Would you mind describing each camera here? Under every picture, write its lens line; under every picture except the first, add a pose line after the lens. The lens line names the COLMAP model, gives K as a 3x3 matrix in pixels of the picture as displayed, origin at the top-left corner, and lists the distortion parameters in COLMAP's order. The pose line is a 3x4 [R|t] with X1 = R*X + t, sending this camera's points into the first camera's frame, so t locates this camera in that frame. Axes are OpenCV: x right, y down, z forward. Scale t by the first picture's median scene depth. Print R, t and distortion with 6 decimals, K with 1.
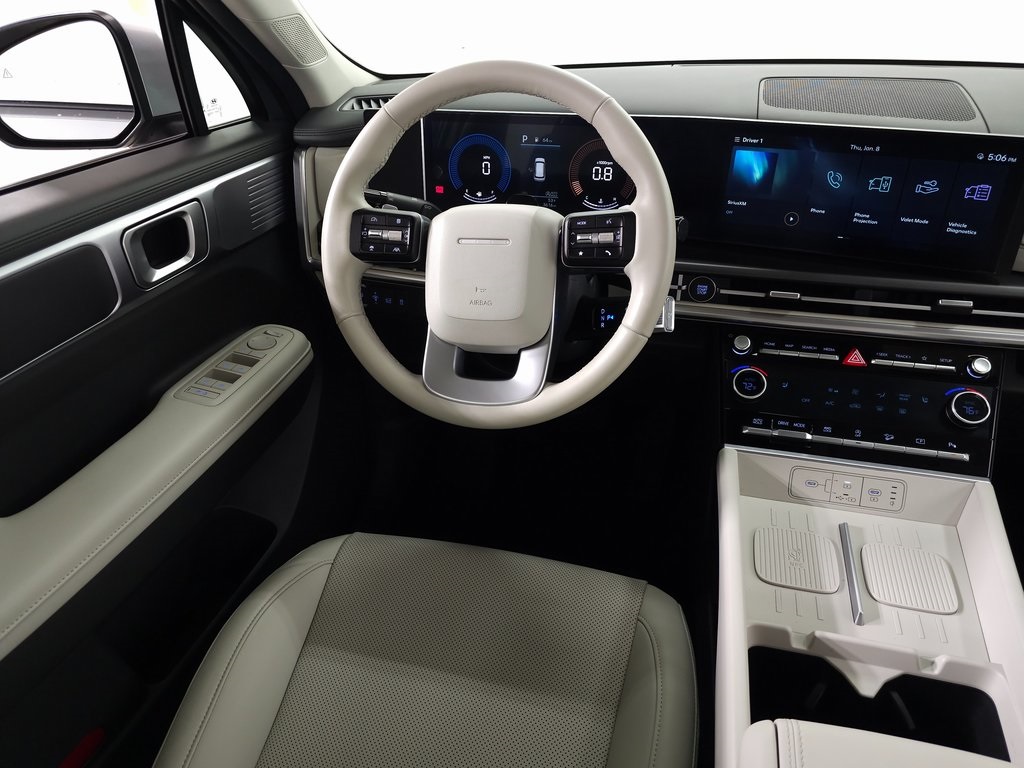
lens RADIAL K [[698.7, 0, 510.5], [0, 698.7, 390.0], [0, 0, 1]] dist [0.038126, -0.051032]
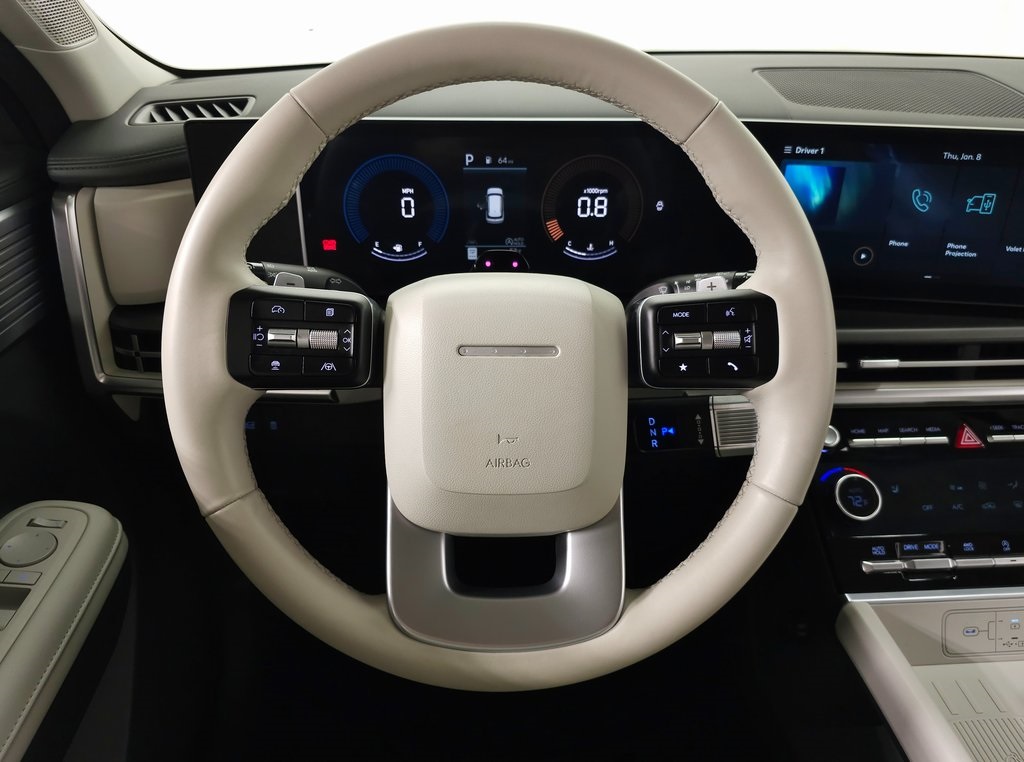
lens RADIAL K [[698.7, 0, 512.5], [0, 698.7, 373.8], [0, 0, 1]] dist [0.038126, -0.051032]
pose [[0.946718, -0.125401, 0.296647, -0.173253], [0.137876, 0.990218, -0.021426, -0.163765], [-0.291058, 0.061185, 0.954747, 0.439089]]
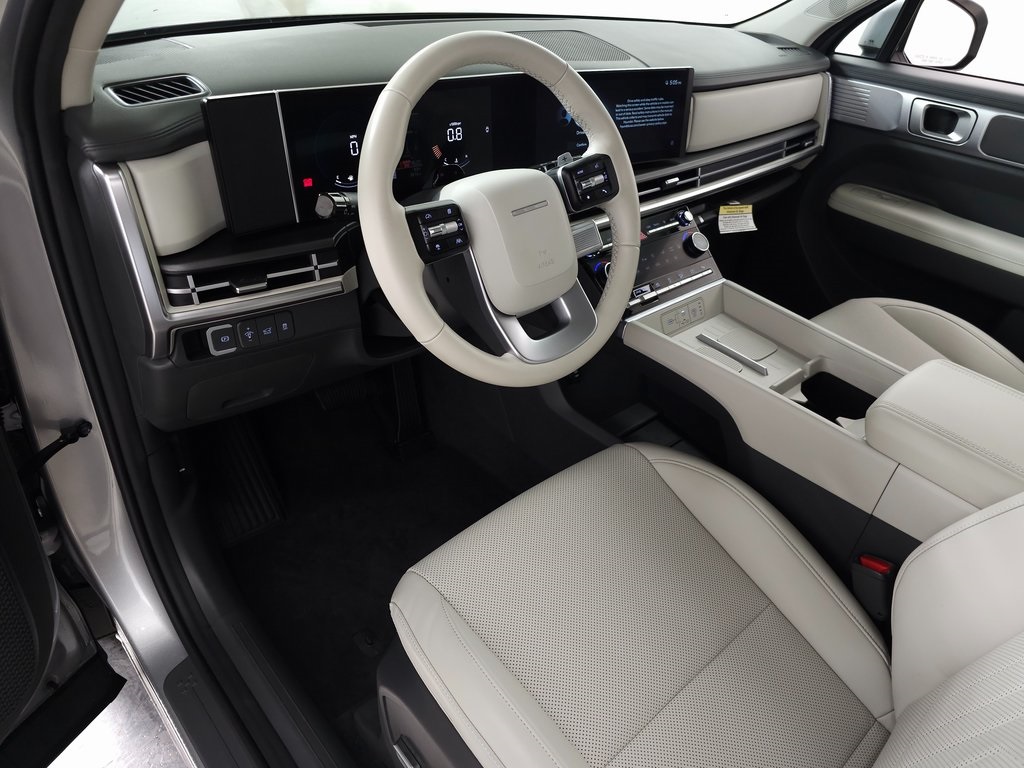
lens RADIAL K [[679.3, 0, 517.0], [0, 679.3, 391.6], [0, 0, 1]] dist [0.007637, -0.004807]
pose [[0.532962, -0.424508, 0.731946, -0.815139], [0.364521, 0.895844, 0.254141, -0.205929], [-0.763594, 0.131362, 0.632193, 0.360405]]
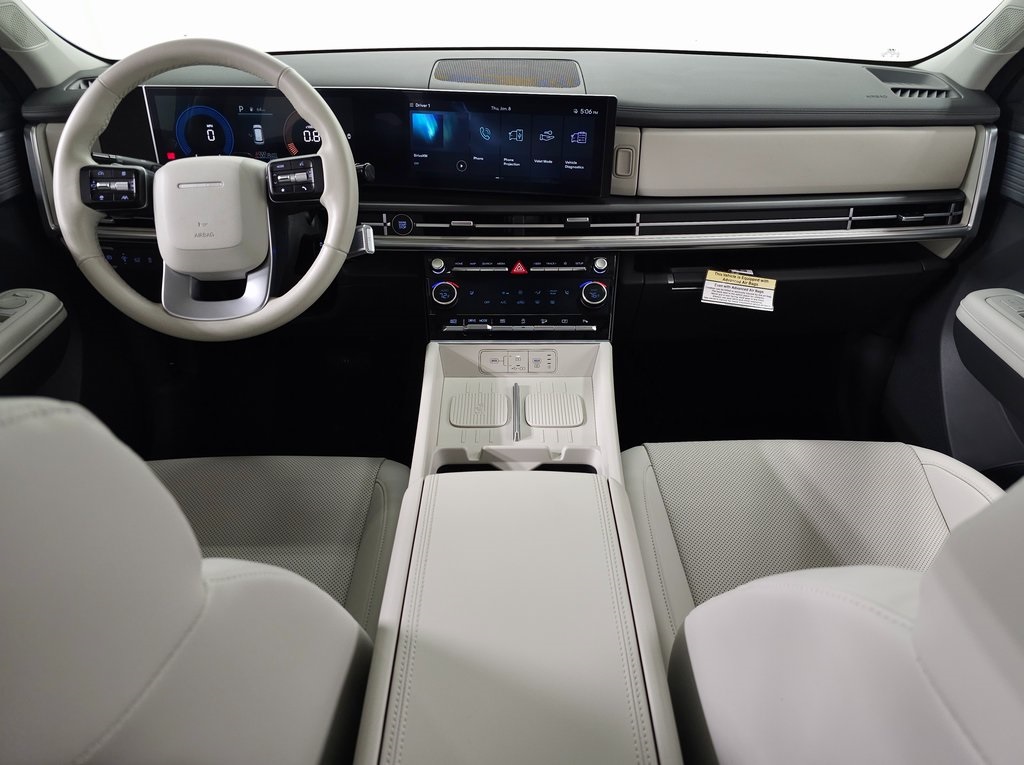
lens RADIAL K [[698.7, 0, 521.2], [0, 698.7, 394.4], [0, 0, 1]] dist [0.038126, -0.051032]
pose [[0.959987, -0.118797, 0.253598, 0.129450], [0.119125, 0.992779, 0.014119, 0.178731], [-0.253444, 0.016656, 0.967207, -0.291035]]
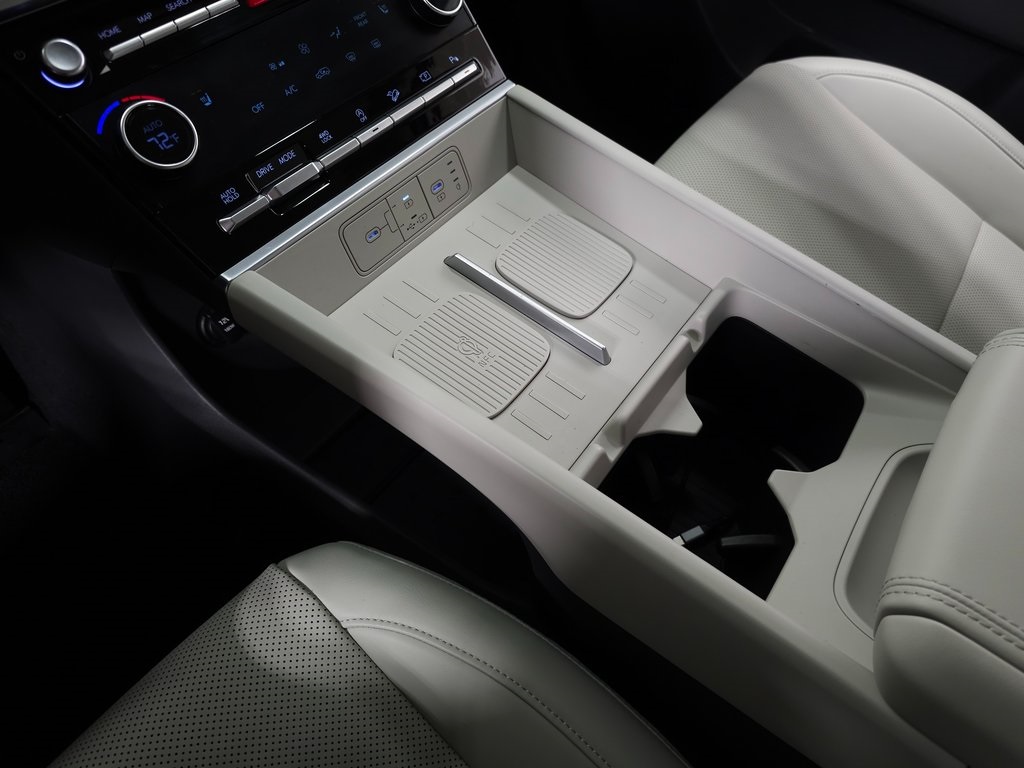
lens RADIAL K [[698.7, 0, 521.9], [0, 698.7, 380.3], [0, 0, 1]] dist [0.038126, -0.051032]
pose [[0.340994, -0.723233, 0.600547, 0.034782], [0.400356, 0.689731, 0.603313, -0.081462], [-0.850552, 0.034706, 0.524745, 0.580361]]
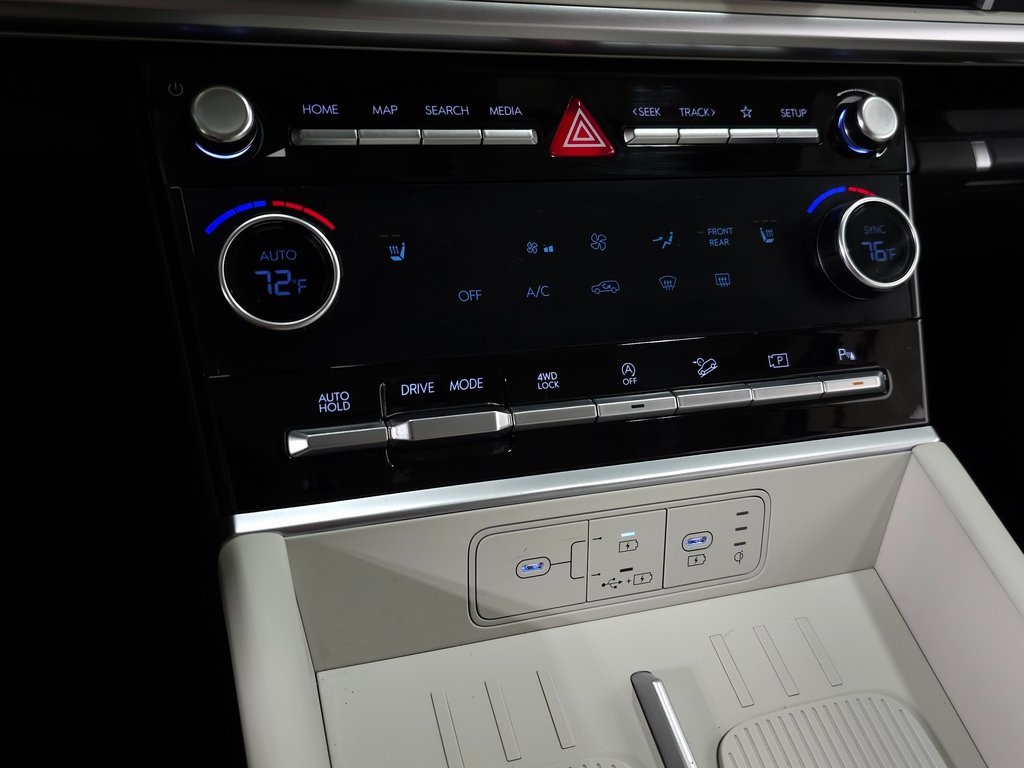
lens RADIAL K [[874.2, 0, 504.3], [0, 874.2, 388.7], [0, 0, 1]] dist [0.050553, -0.062767]
pose [[0.832910, -0.249760, 0.493843, 0.239625], [0.124741, 0.954131, 0.272163, -0.047820], [-0.539167, -0.165085, 0.825861, 0.681702]]
